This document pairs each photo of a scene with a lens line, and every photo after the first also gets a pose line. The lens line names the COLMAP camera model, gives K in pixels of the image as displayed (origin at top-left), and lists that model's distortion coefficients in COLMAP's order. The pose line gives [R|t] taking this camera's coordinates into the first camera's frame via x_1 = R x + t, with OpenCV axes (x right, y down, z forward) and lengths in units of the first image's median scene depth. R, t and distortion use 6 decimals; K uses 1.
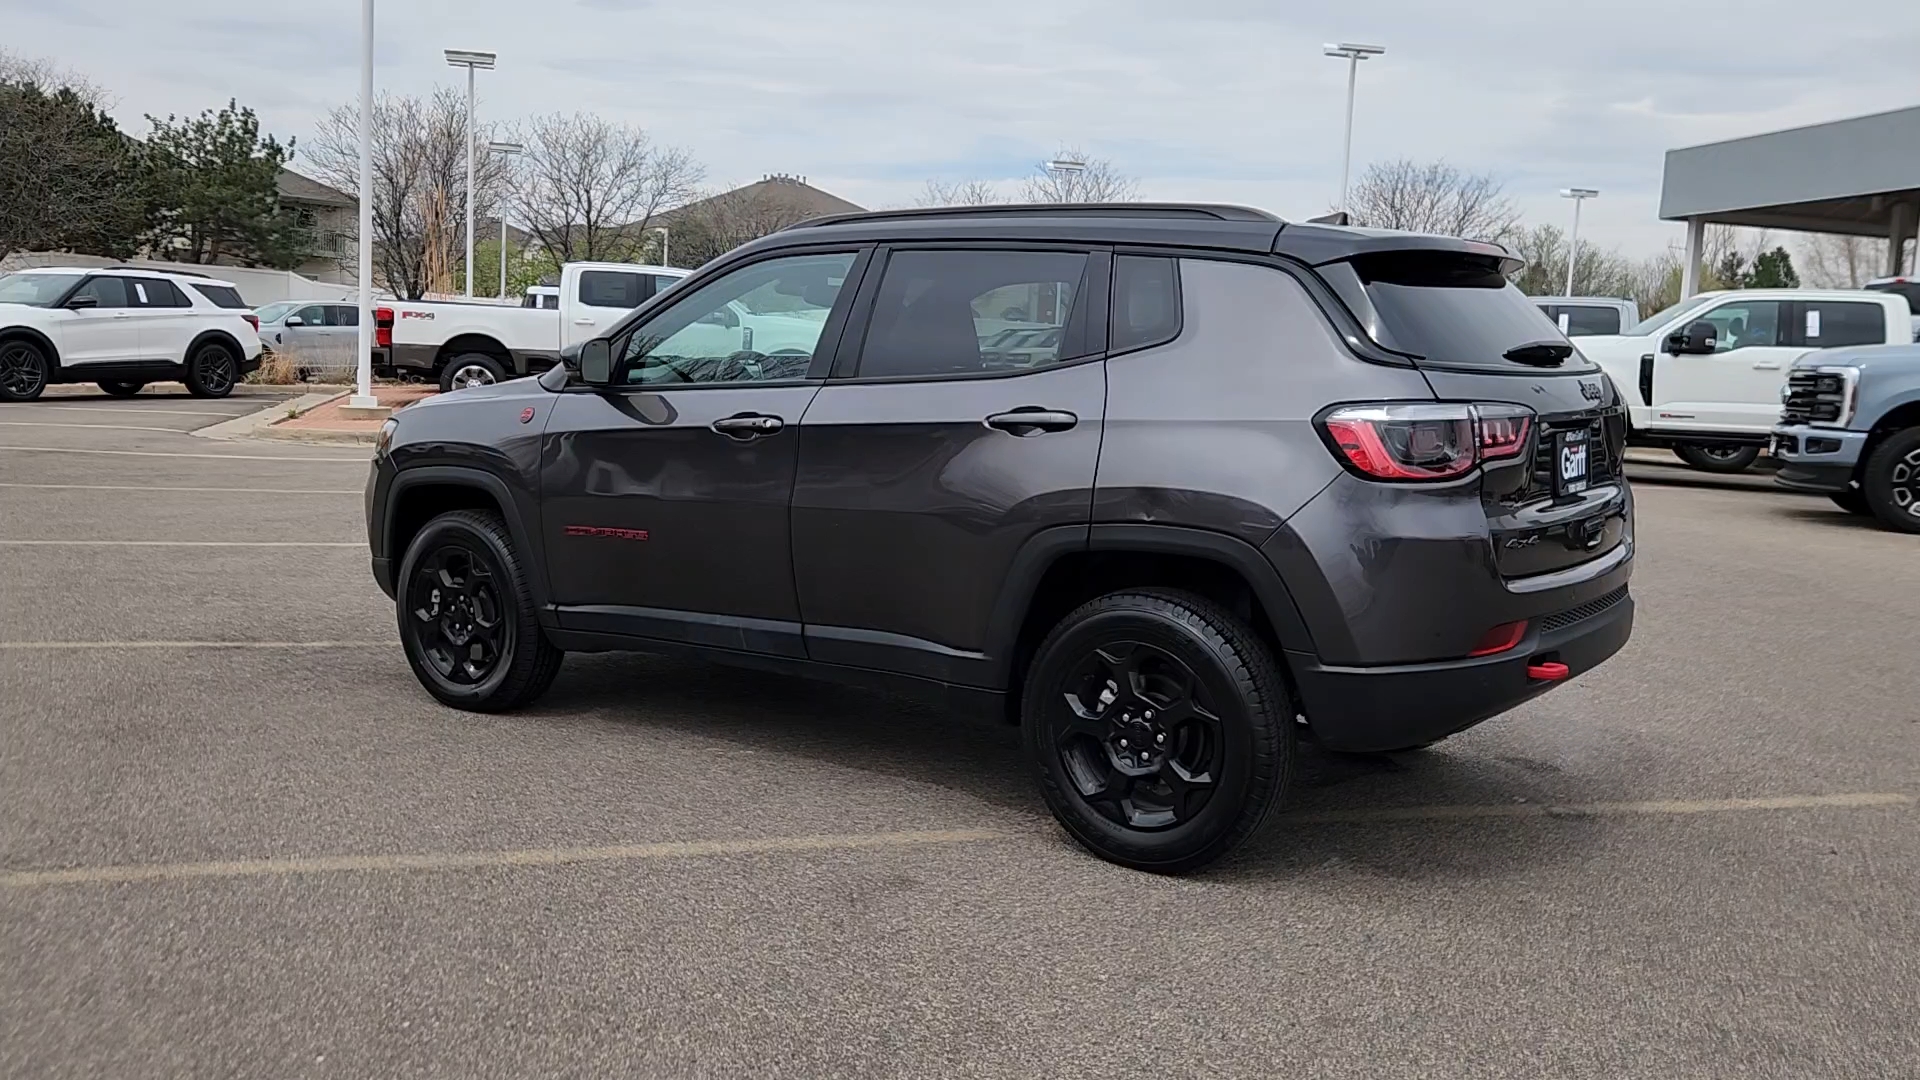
lens RADIAL K [[1627.3, 0, 949.4], [0, 1627.3, 548.0], [0, 0, 1]] dist [0.033260, -0.015275]
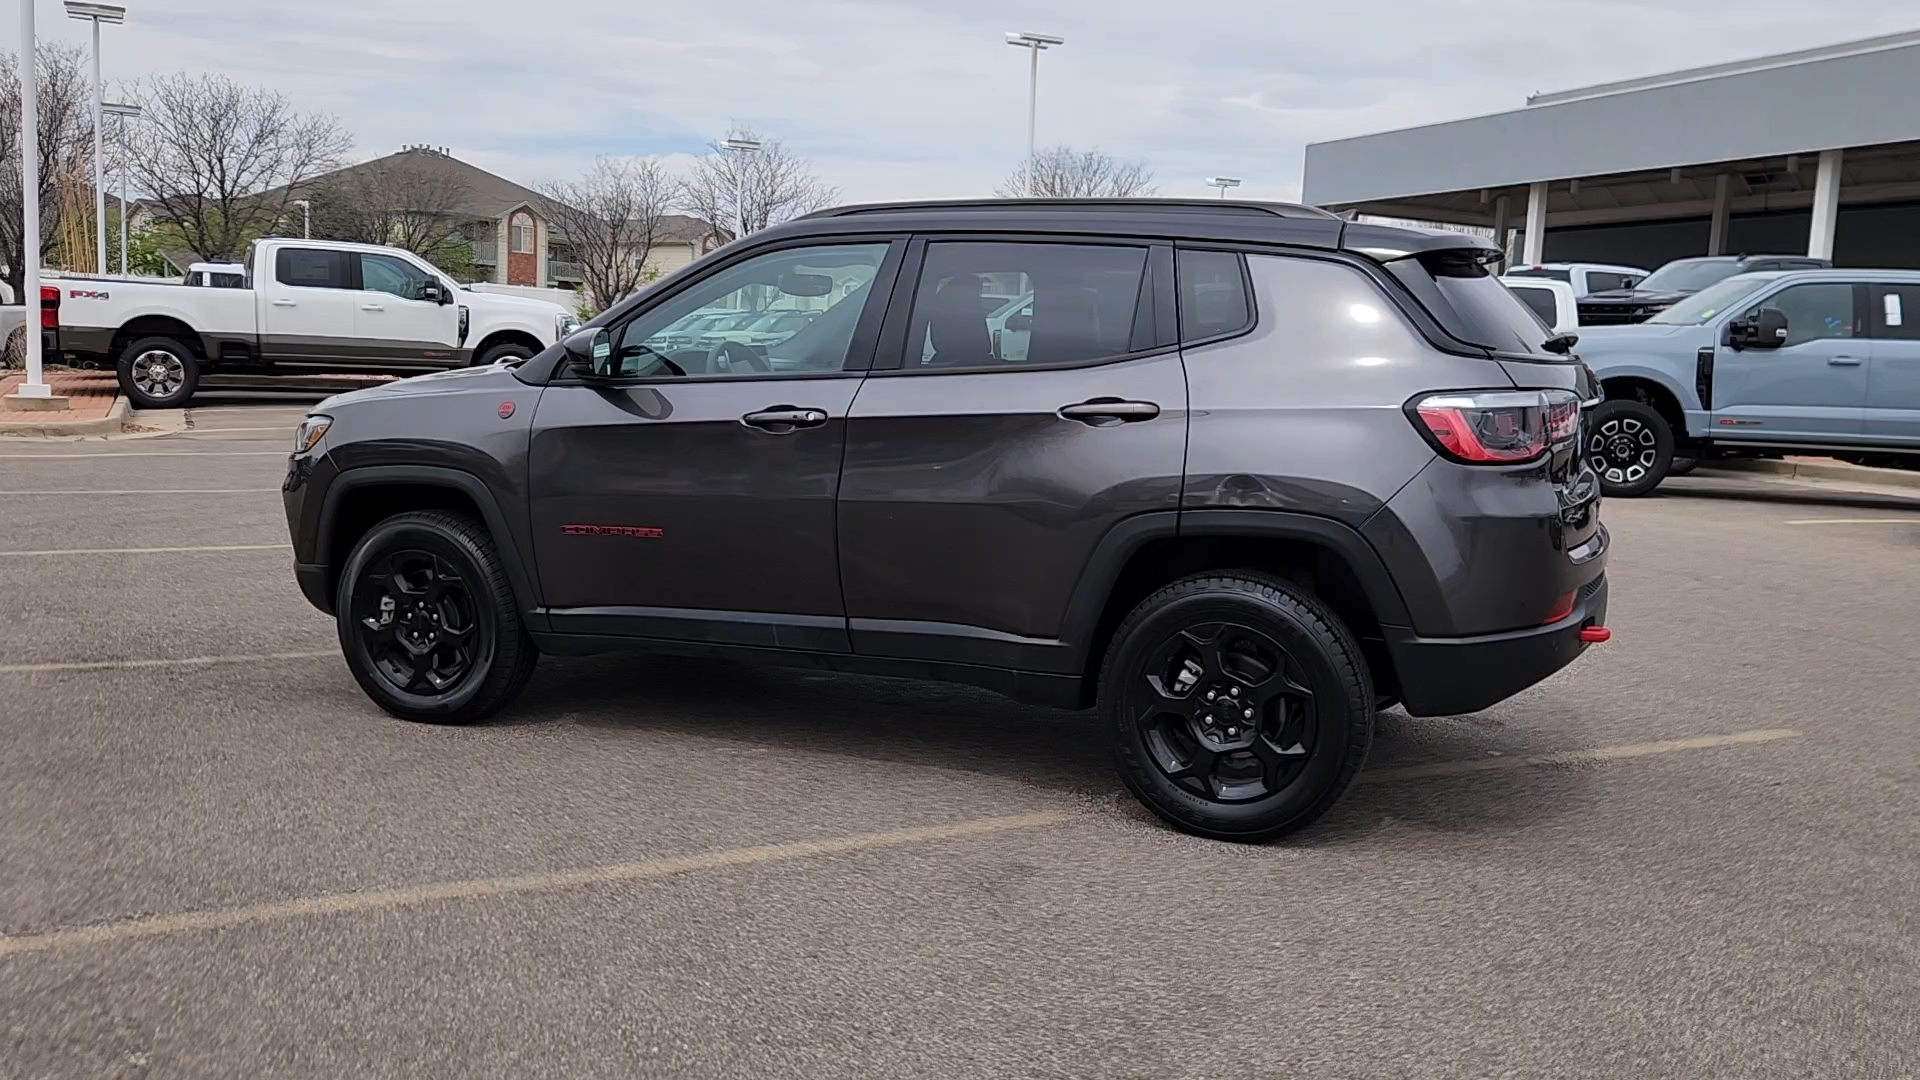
lens RADIAL K [[1628.1, 0, 948.7], [0, 1628.1, 541.0], [0, 0, 1]] dist [0.031238, -0.010887]
pose [[0.977400, -0.029525, 0.209324, -0.235694], [0.027830, 0.999552, 0.011039, -0.009491], [-0.209556, -0.004964, 0.977784, 0.015750]]
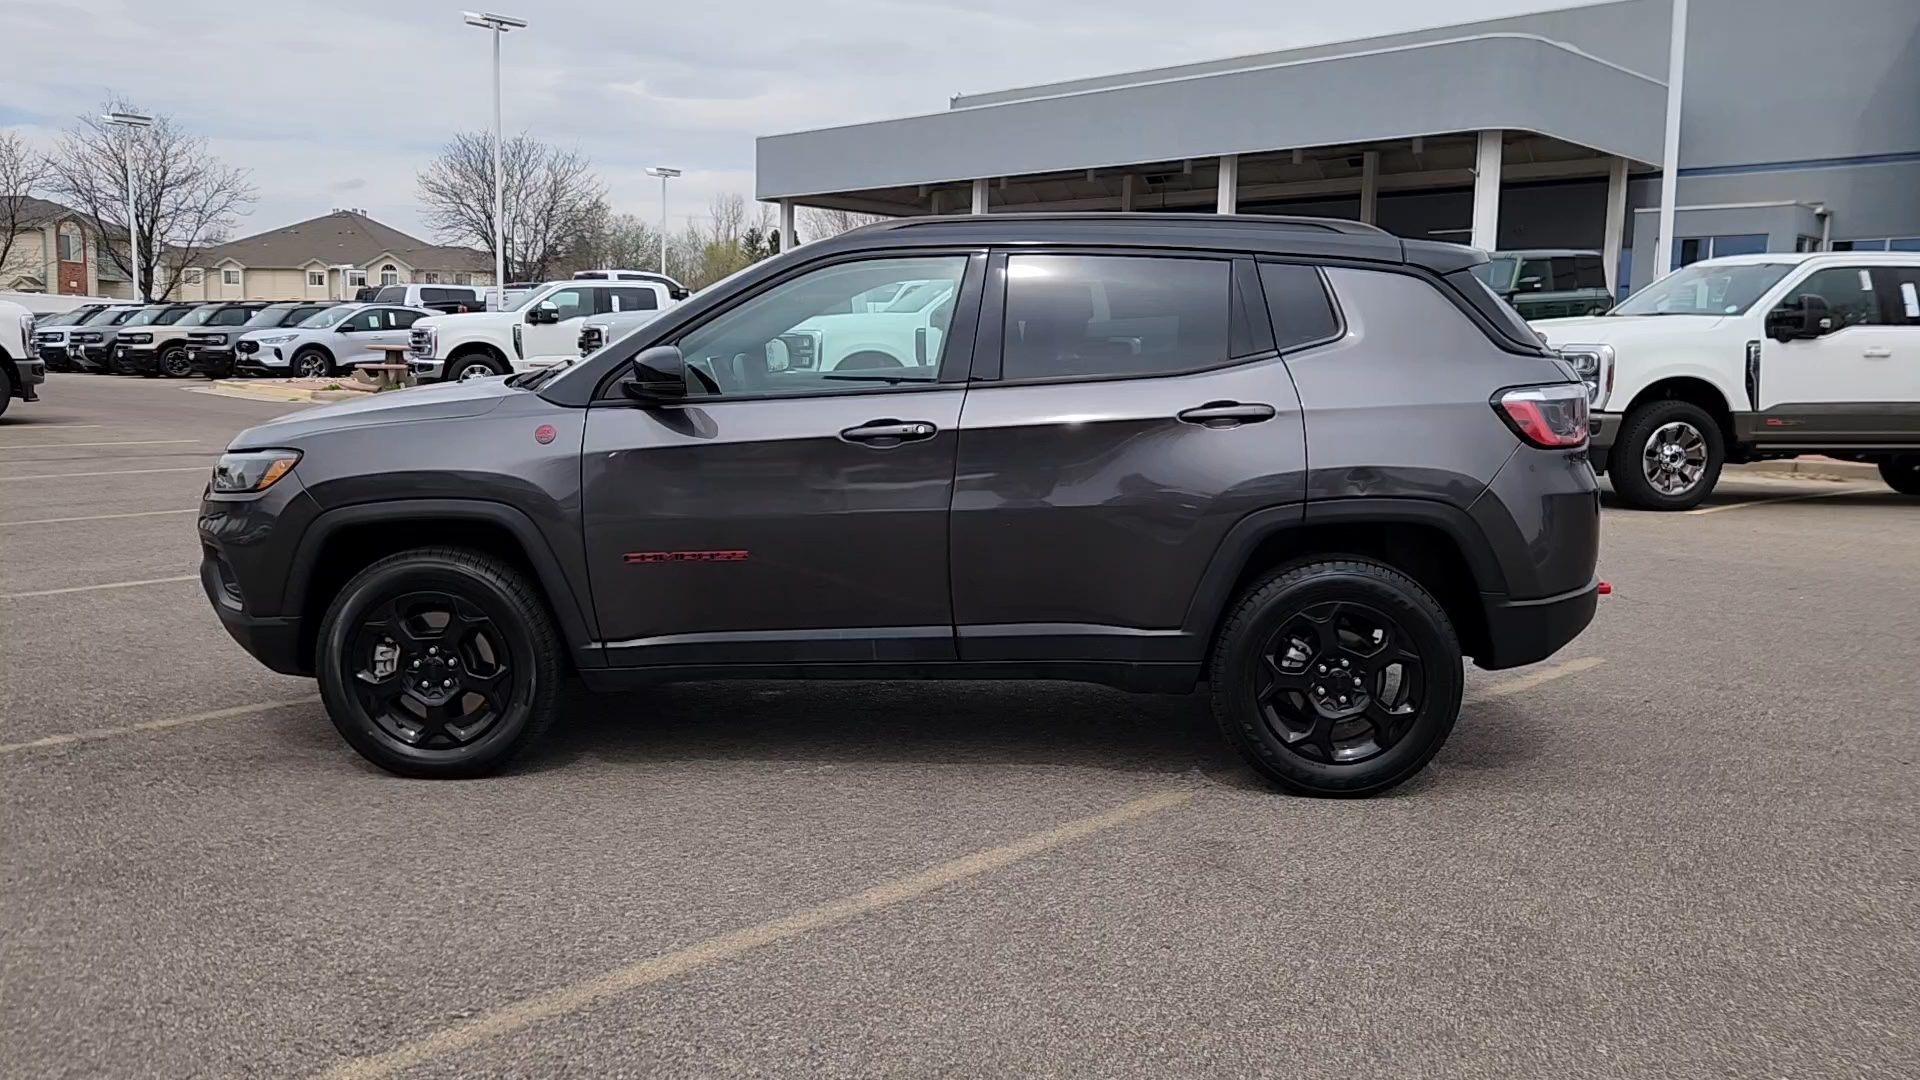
lens RADIAL K [[1627.3, 0, 949.4], [0, 1627.3, 548.0], [0, 0, 1]] dist [0.033260, -0.015275]
pose [[0.839833, -0.091985, 0.534995, -0.627070], [0.082419, 0.995720, 0.041820, -0.043850], [-0.536552, 0.008972, 0.843820, 0.150626]]
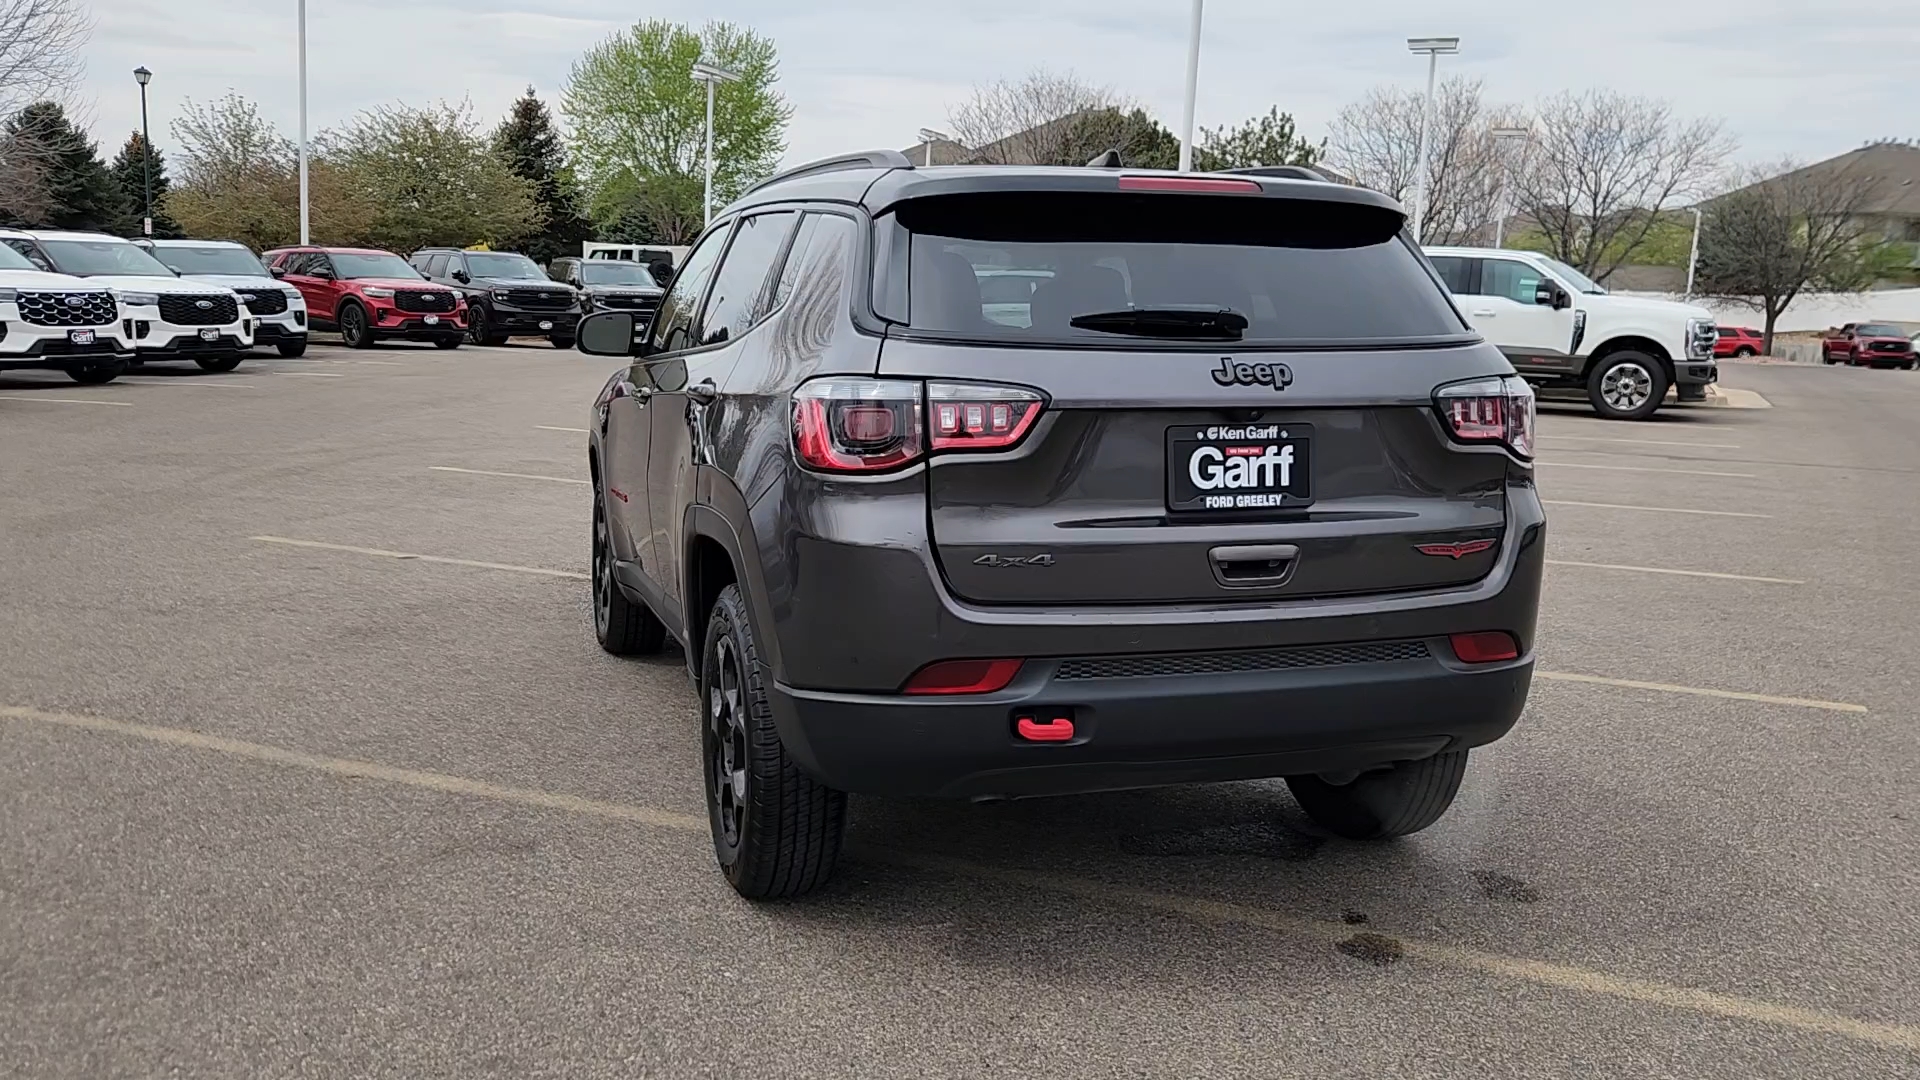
lens RADIAL K [[1627.3, 0, 949.4], [0, 1627.3, 548.0], [0, 0, 1]] dist [0.033260, -0.015275]
pose [[0.804754, 0.080645, -0.588105, 0.644586], [-0.077914, 0.996508, 0.030032, -0.025060], [0.588473, 0.021654, 0.808227, 0.286694]]
